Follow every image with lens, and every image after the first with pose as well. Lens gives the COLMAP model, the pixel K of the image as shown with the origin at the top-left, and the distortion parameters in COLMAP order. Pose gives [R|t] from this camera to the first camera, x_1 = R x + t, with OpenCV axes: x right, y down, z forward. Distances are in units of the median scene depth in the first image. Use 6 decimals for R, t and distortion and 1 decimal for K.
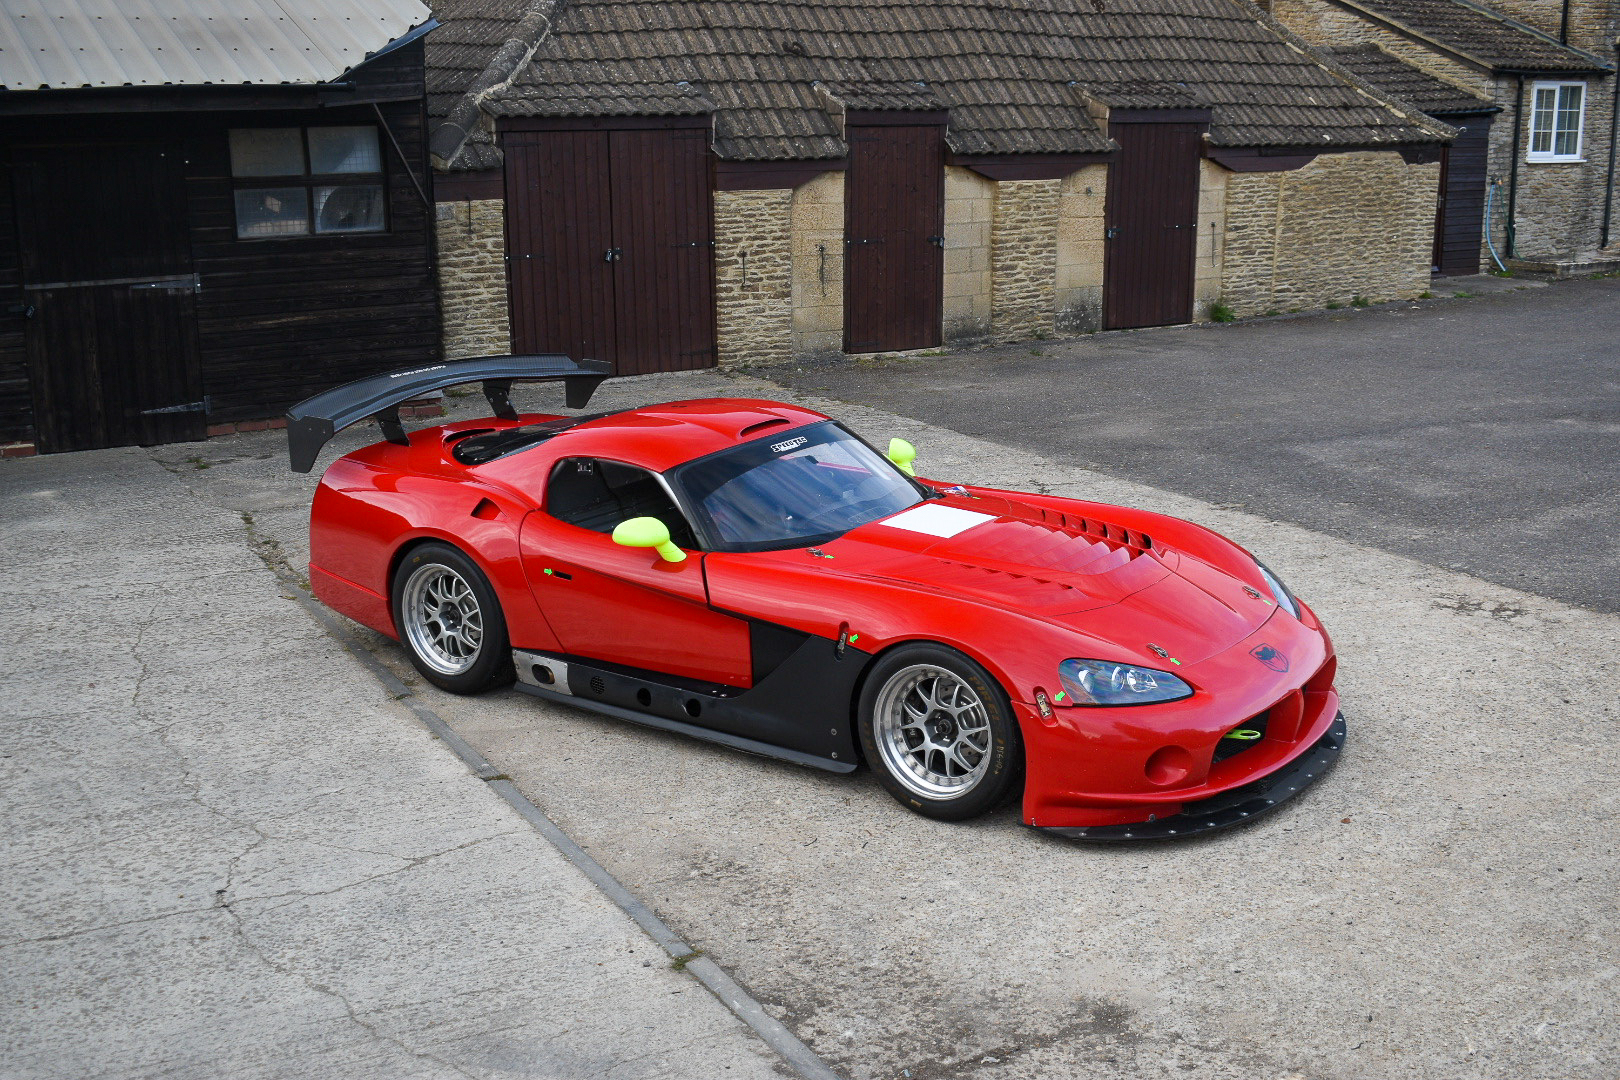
lens RADIAL K [[1860.0, 0, 810.0], [0, 1860.0, 540.0], [0, 0, 1]] dist [-0.047139, 0.009001]
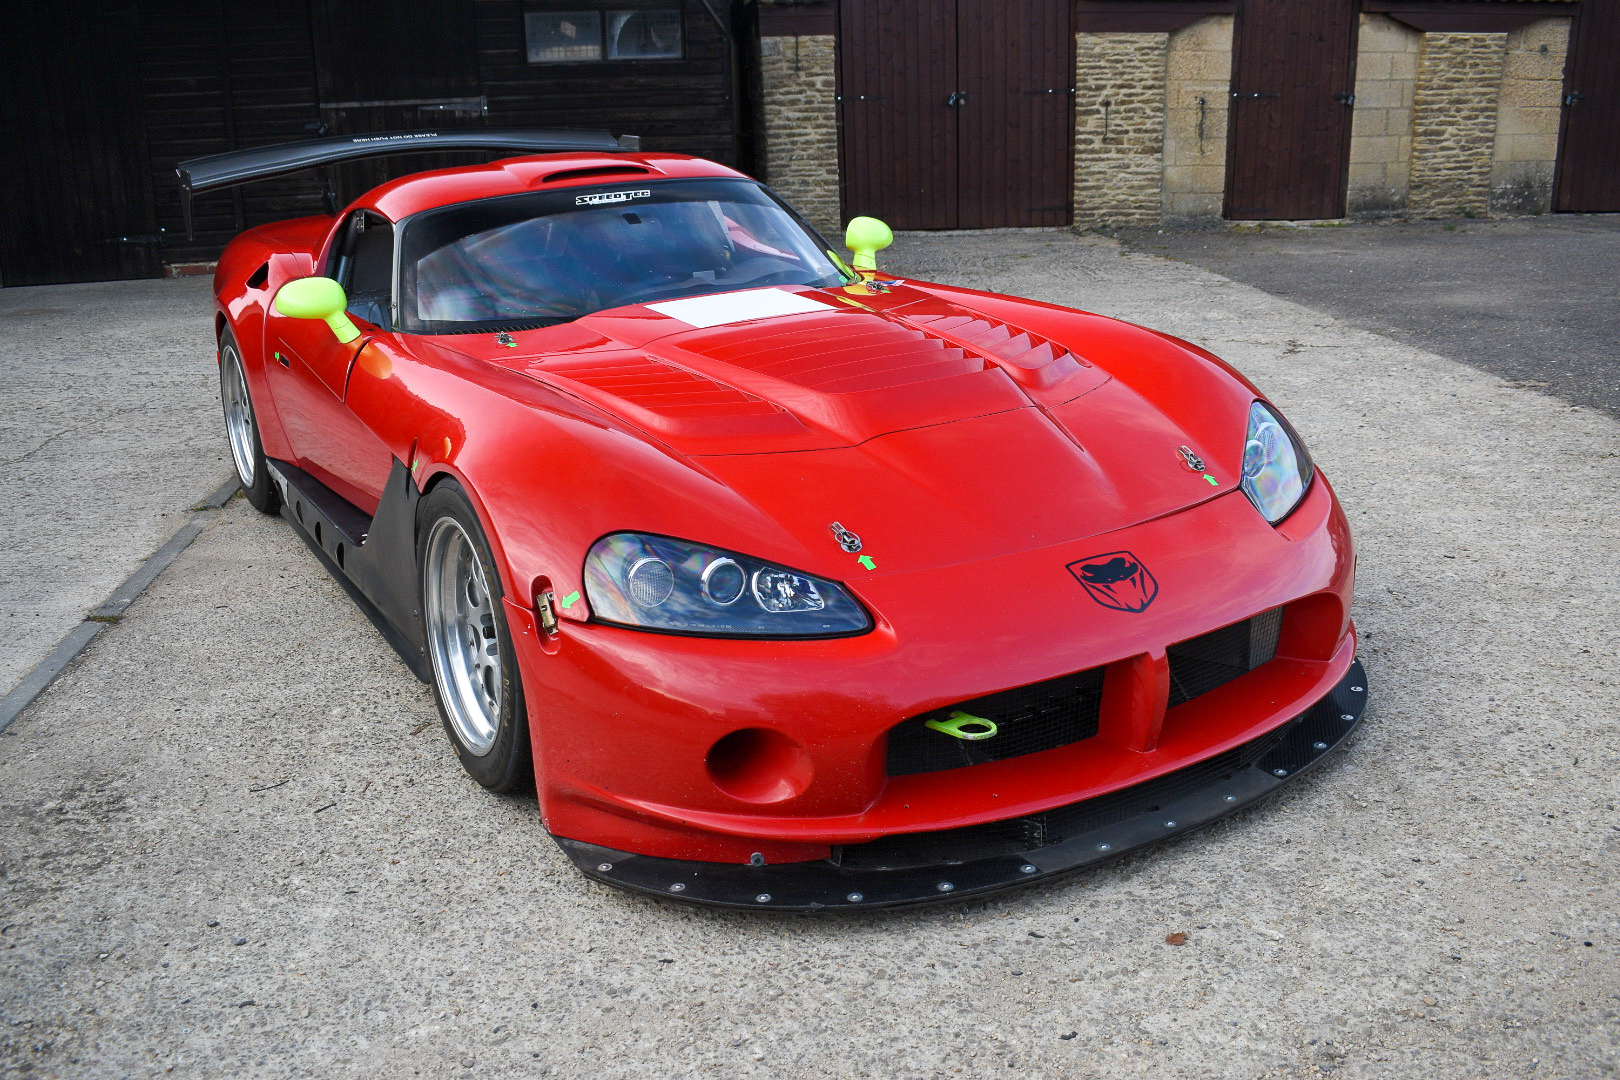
lens RADIAL K [[1501.3, 0, 810.0], [0, 1501.3, 540.0], [0, 0, 1]] dist [-0.089607, 0.027508]
pose [[0.916006, 0.106859, -0.386672, 0.138290], [-0.079542, 0.993113, 0.086022, 0.010518], [0.393201, -0.048040, 0.918197, 0.251533]]
